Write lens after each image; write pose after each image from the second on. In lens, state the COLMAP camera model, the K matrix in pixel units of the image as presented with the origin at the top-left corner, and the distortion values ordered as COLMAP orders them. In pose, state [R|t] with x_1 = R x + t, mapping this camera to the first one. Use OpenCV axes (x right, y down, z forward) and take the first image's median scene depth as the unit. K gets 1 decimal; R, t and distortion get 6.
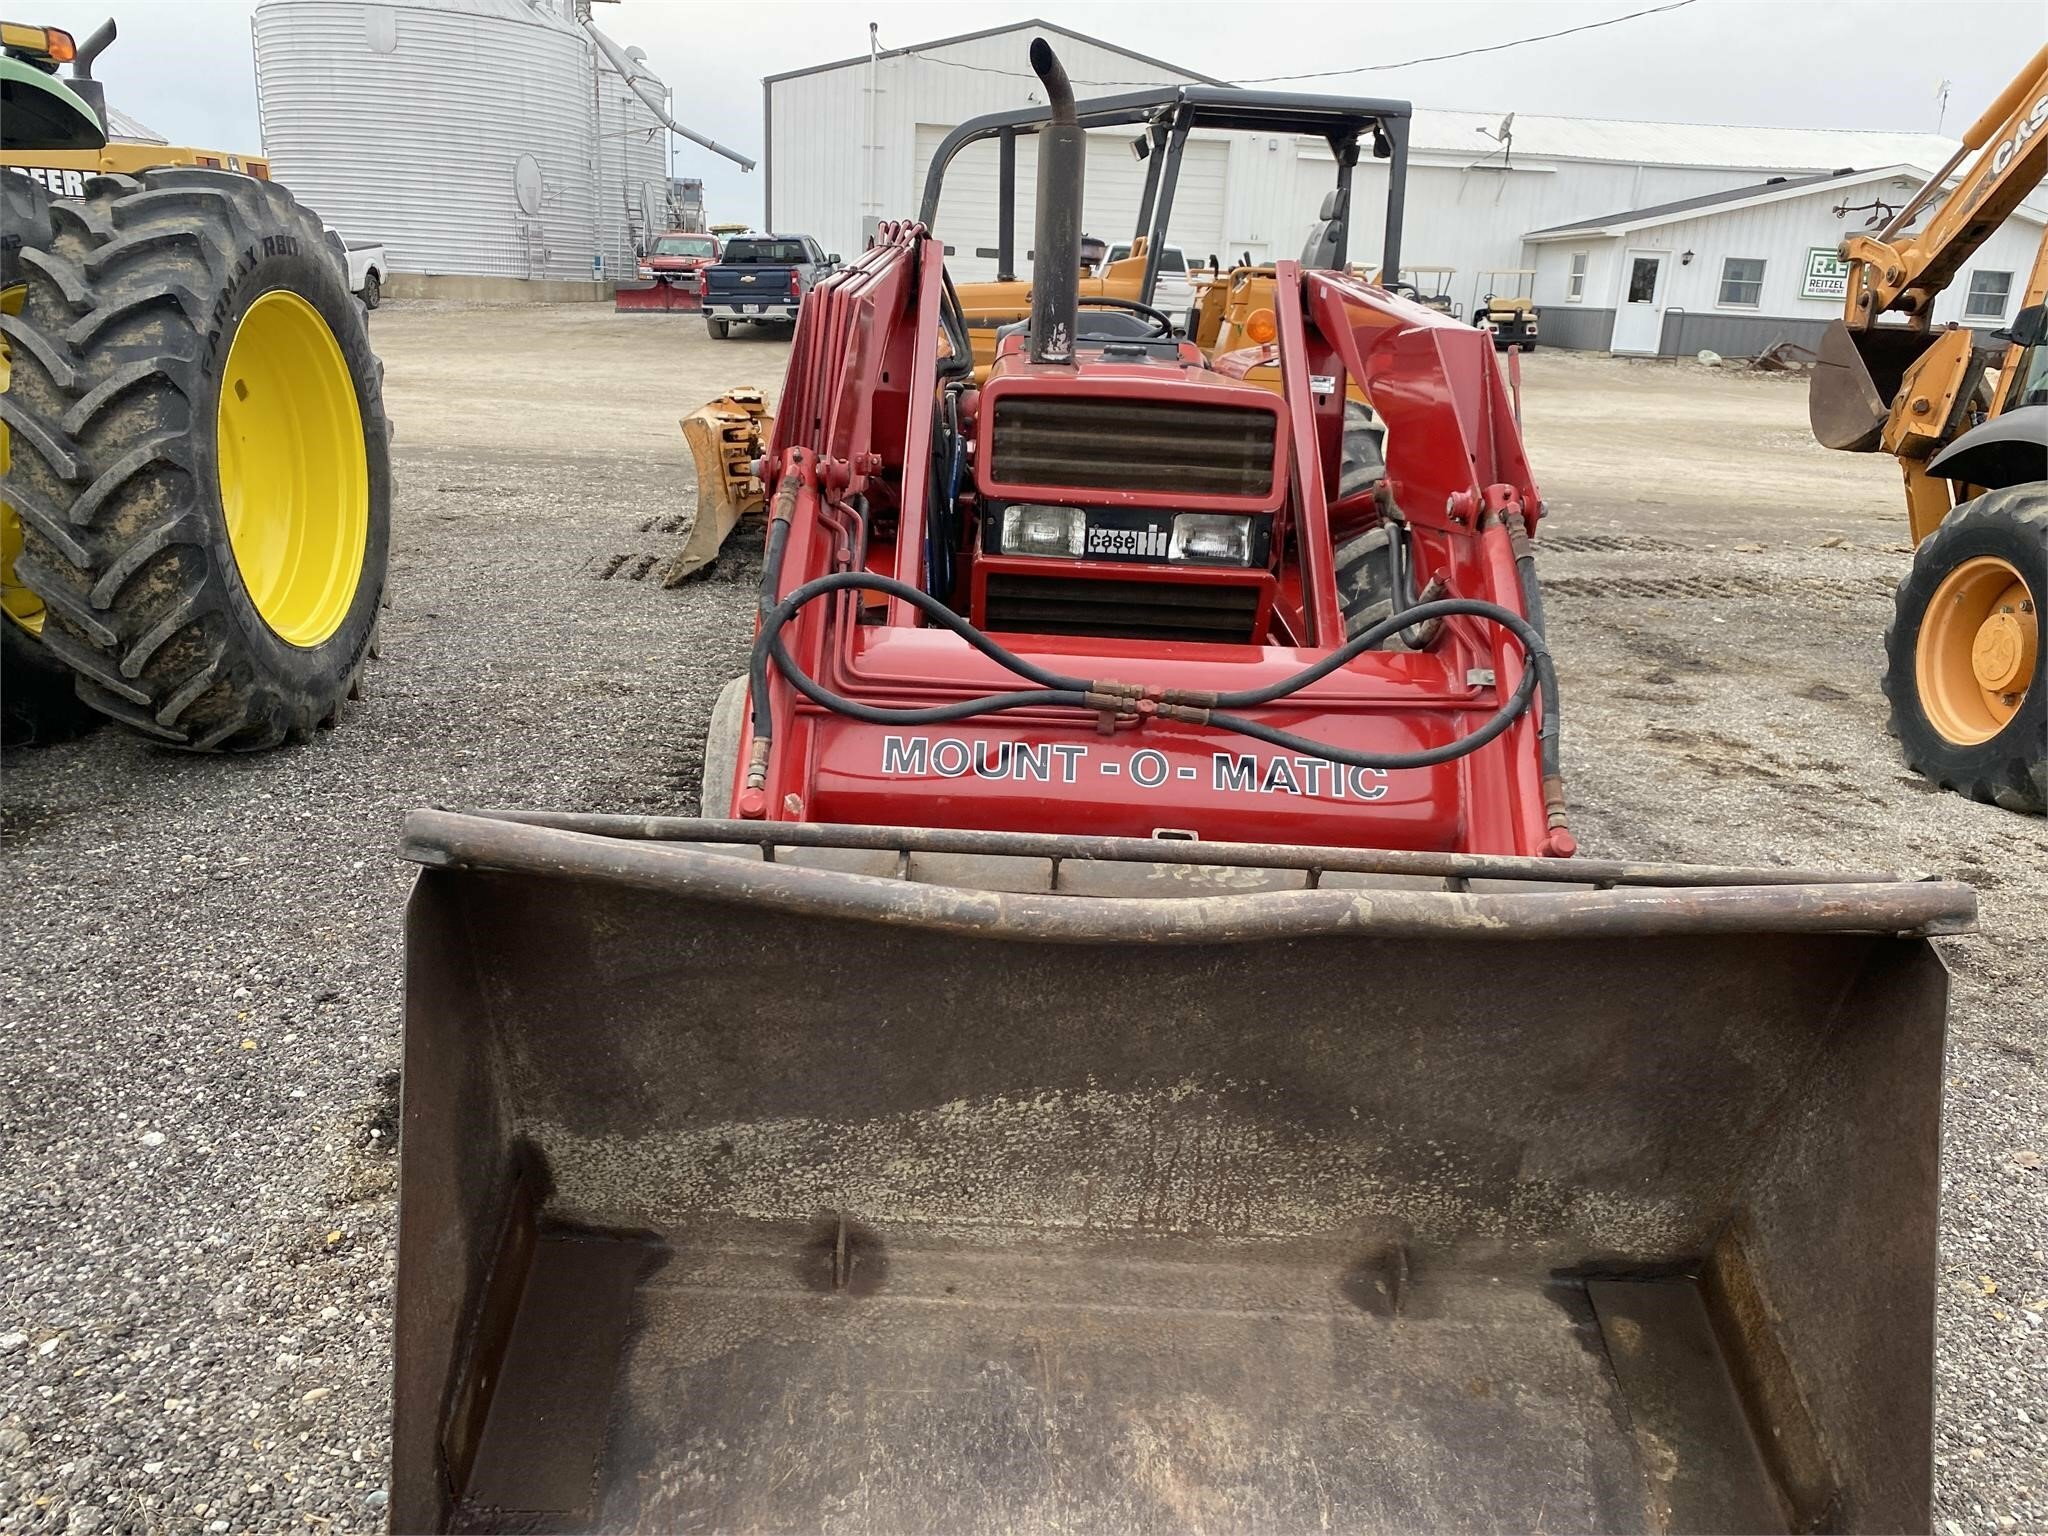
lens RADIAL K [[1572.7, 0, 1006.2], [0, 1572.7, 756.0], [0, 0, 1]] dist [0.015843, -0.010273]
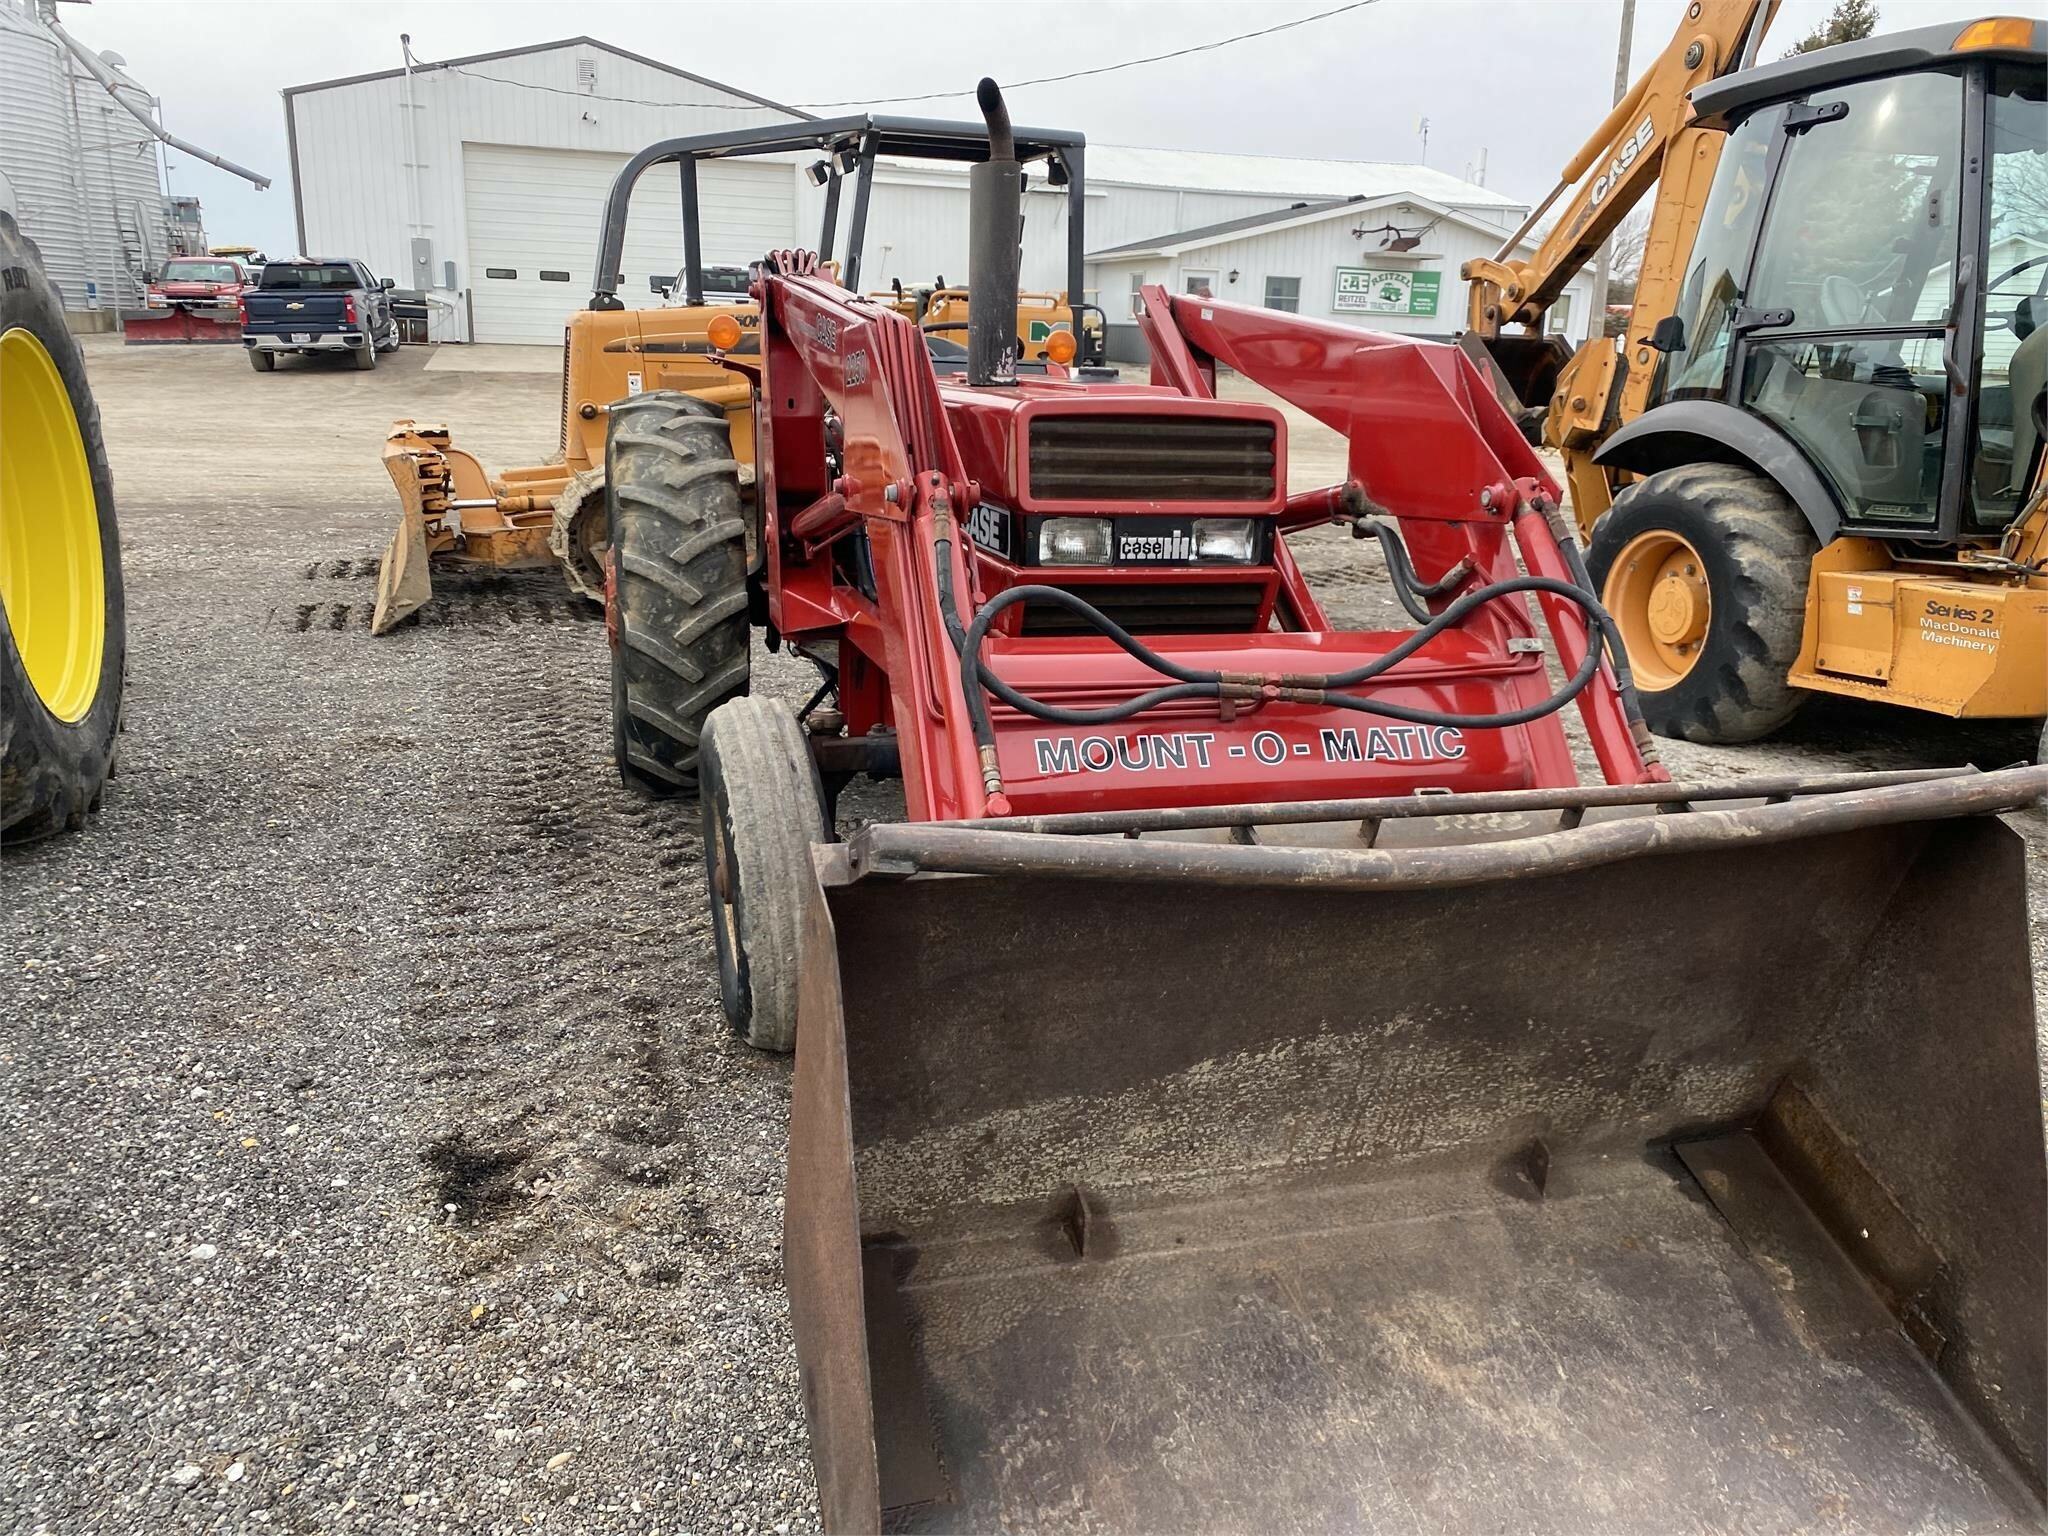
lens RADIAL K [[1567.5, 0, 1024.0], [0, 1567.5, 768.0], [0, 0, 1]] dist [0.017334, -0.013918]
pose [[0.961771, -0.089477, 0.258825, -0.302407], [0.090634, 0.995856, 0.007484, -0.001741], [-0.258422, 0.016260, 0.965895, -0.014640]]
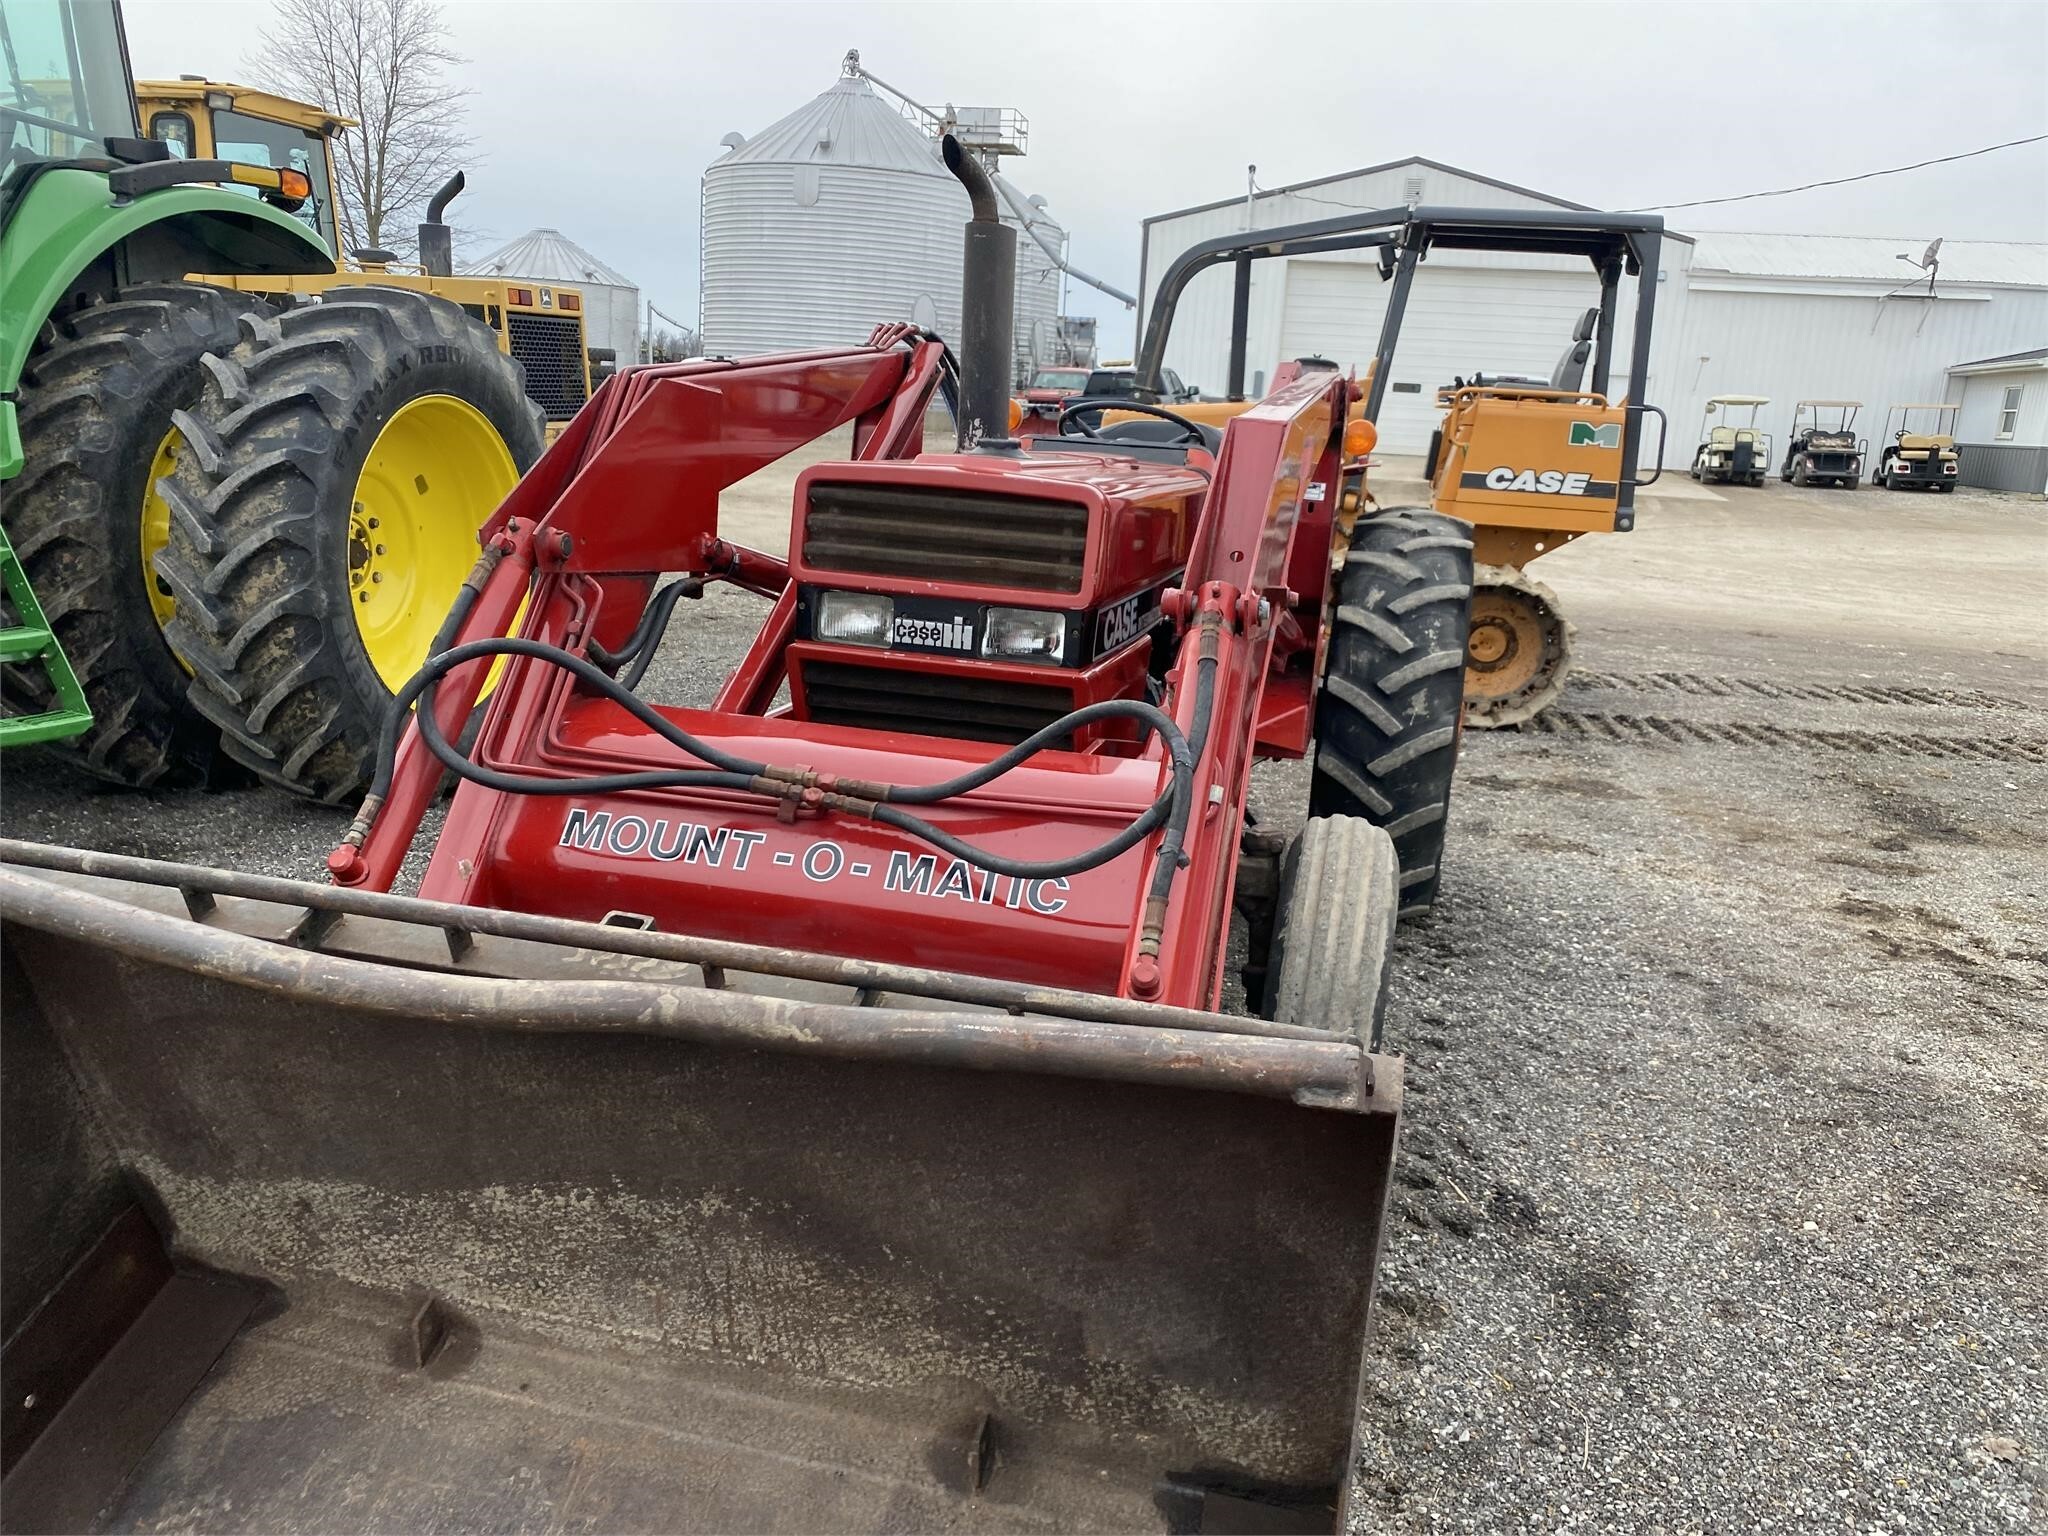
lens RADIAL K [[1557.7, 0, 984.8], [0, 1557.7, 772.2], [0, 0, 1]] dist [0.008931, -0.000636]
pose [[0.969652, 0.063190, -0.236183, 0.339288], [-0.078669, 0.995288, -0.056687, -0.000638], [0.231488, 0.073546, 0.970054, 0.091948]]
